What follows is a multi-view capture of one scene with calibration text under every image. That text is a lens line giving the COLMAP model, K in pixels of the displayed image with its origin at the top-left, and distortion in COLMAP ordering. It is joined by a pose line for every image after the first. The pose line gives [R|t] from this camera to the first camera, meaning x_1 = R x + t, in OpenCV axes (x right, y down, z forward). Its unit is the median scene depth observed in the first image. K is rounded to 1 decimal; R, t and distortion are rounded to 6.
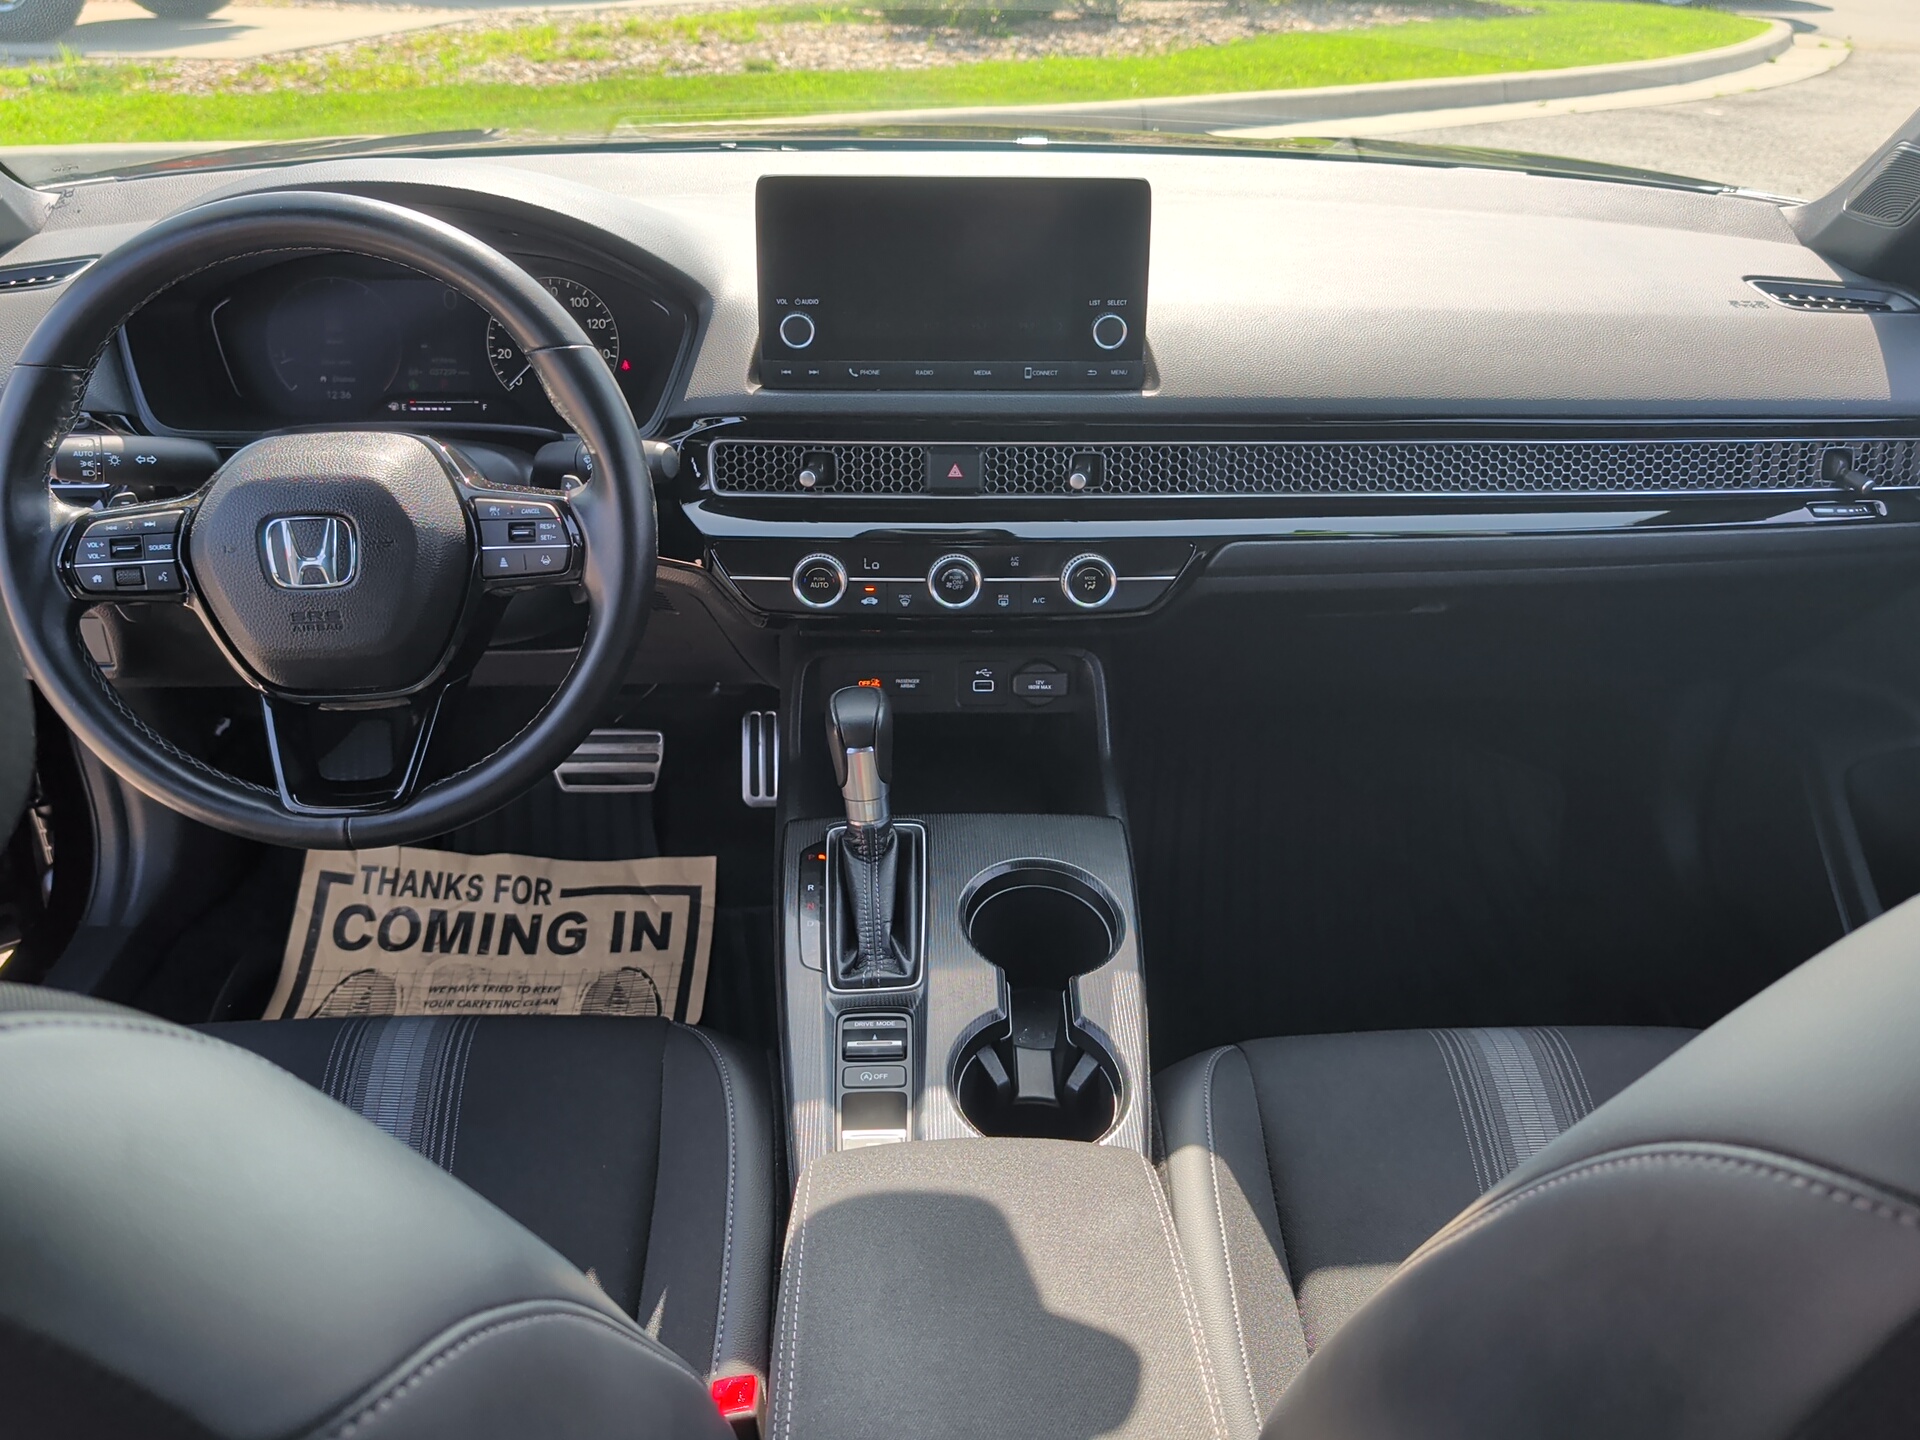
lens RADIAL K [[1635.1, 0, 1010.9], [0, 1635.1, 726.0], [0, 0, 1]] dist [-0.004933, -0.012336]
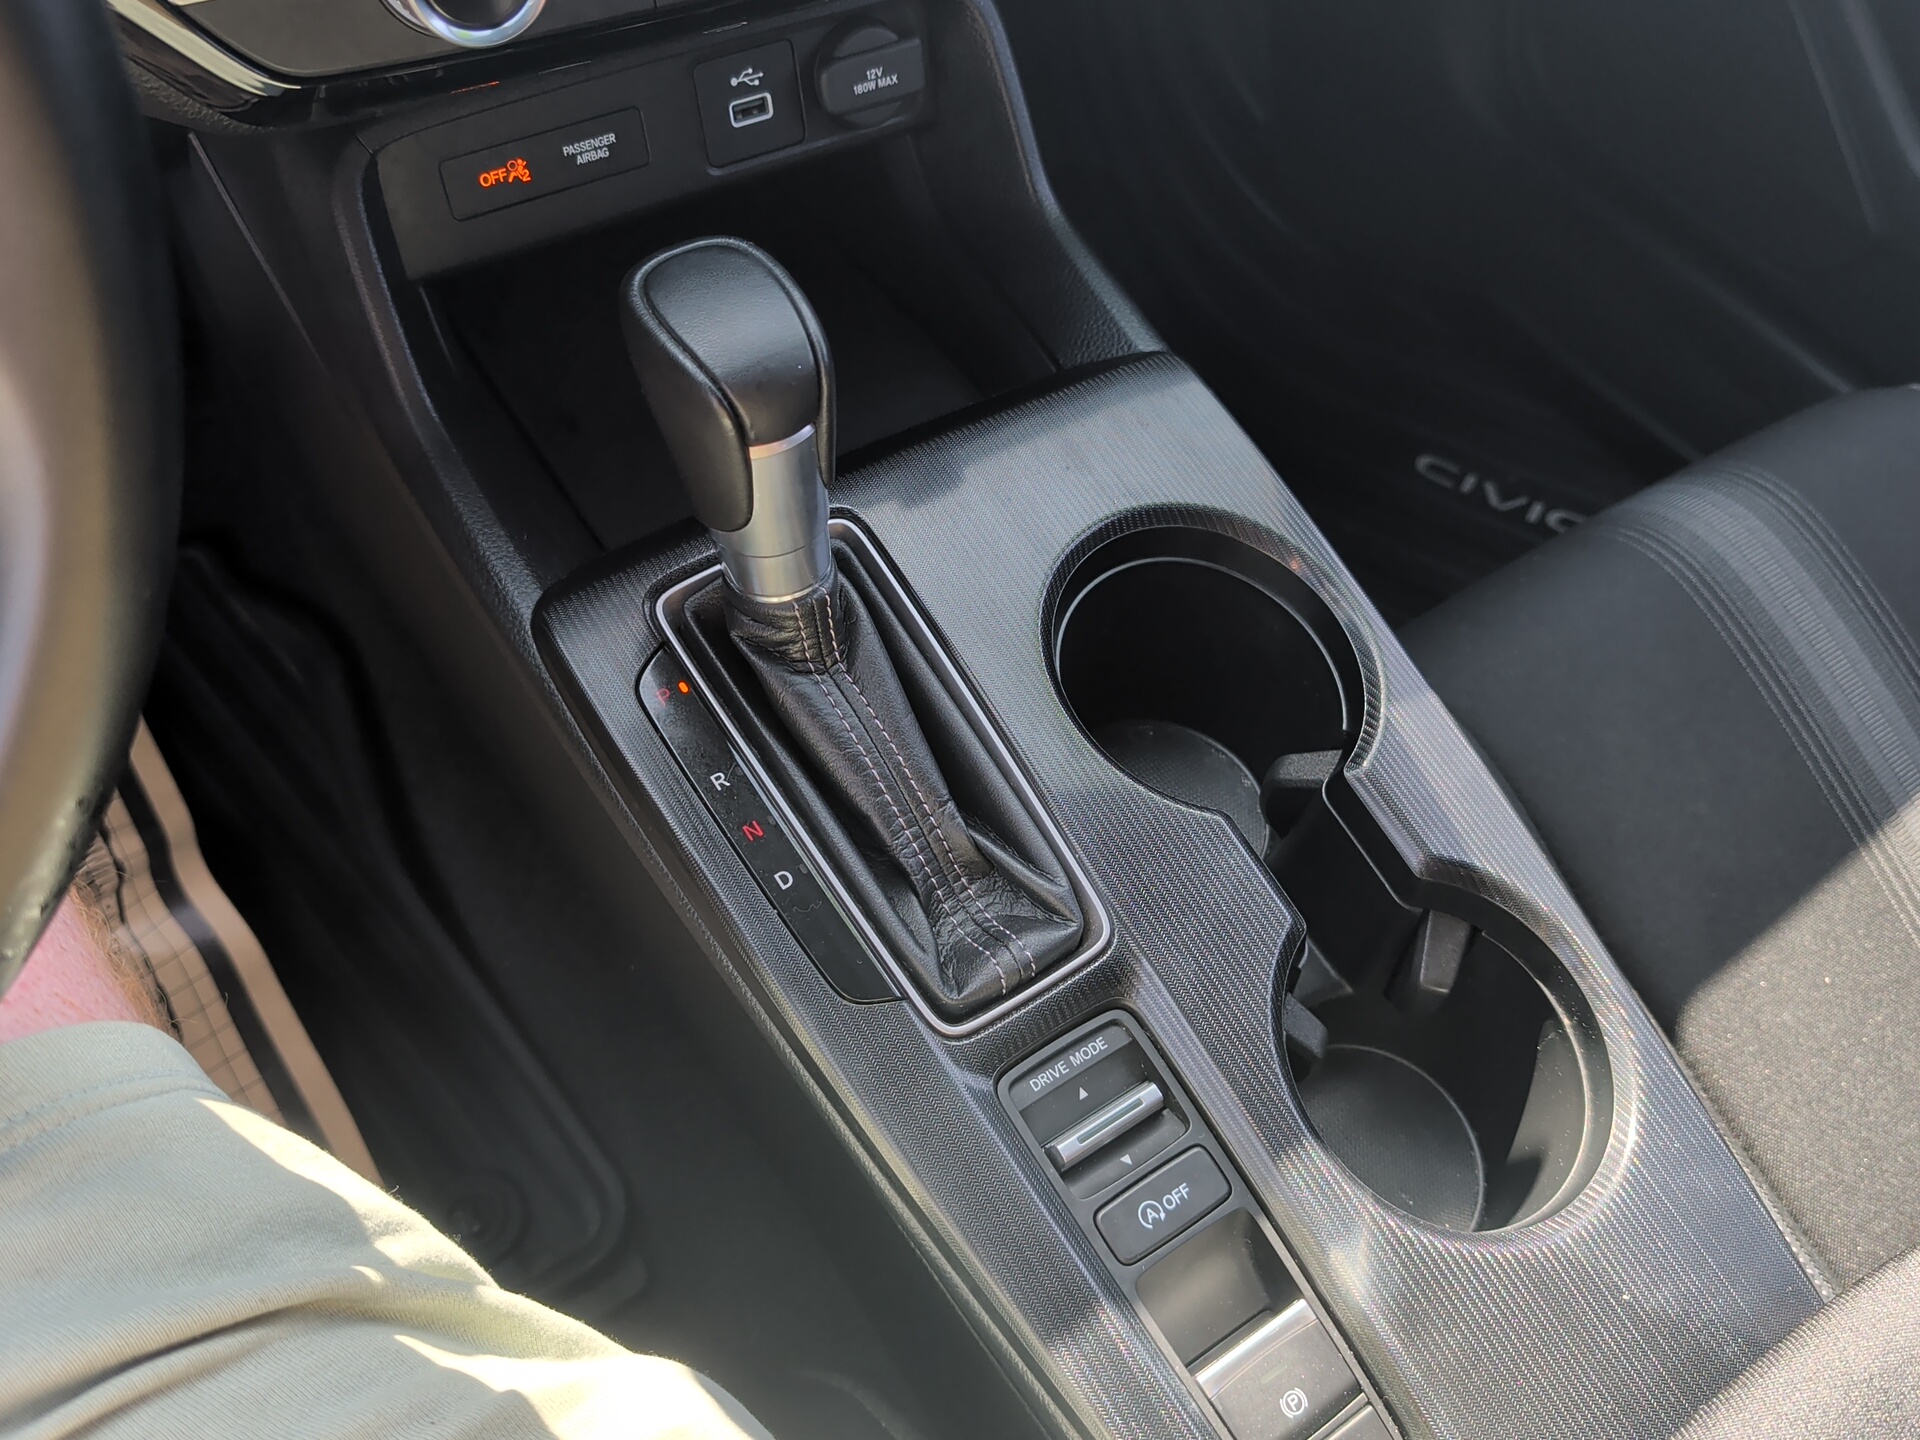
lens RADIAL K [[1622.8, 0, 960.0], [0, 1622.8, 720.0], [0, 0, 1]] dist [-0.007202, -0.013487]
pose [[0.857814, -0.375664, 0.350758, -0.199699], [0.168047, 0.849957, 0.499334, -0.101766], [-0.485711, -0.369392, 0.792234, 0.628906]]
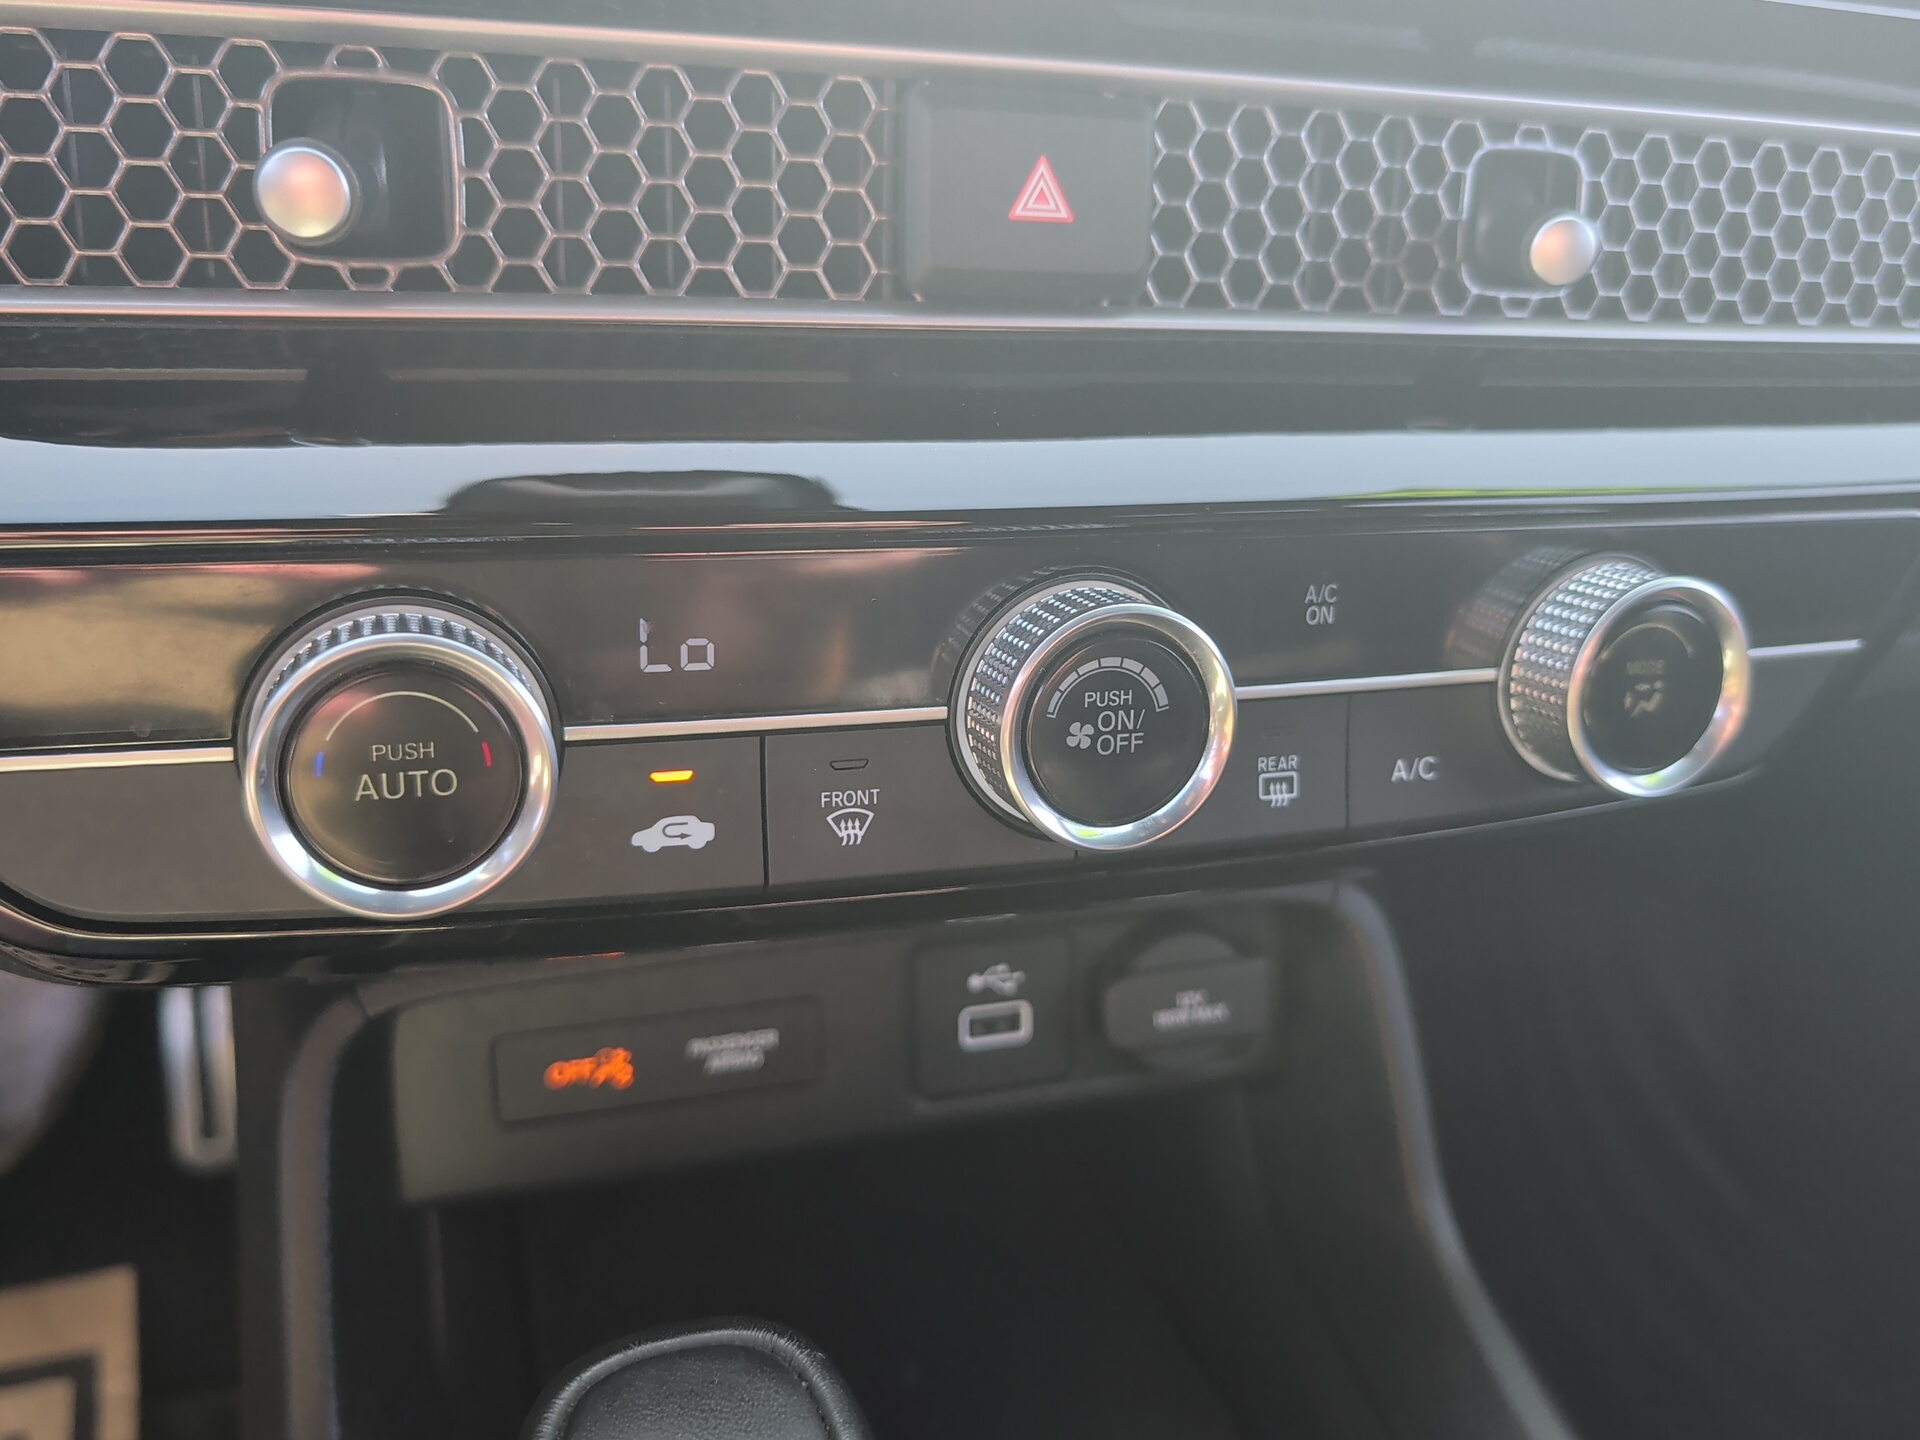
lens RADIAL K [[1622.8, 0, 960.0], [0, 1622.8, 720.0], [0, 0, 1]] dist [-0.007202, -0.013487]
pose [[0.965376, -0.060896, 0.253656, -0.101687], [0.060127, 0.998132, 0.010794, -0.089942], [-0.253840, 0.004832, 0.967234, 0.796867]]
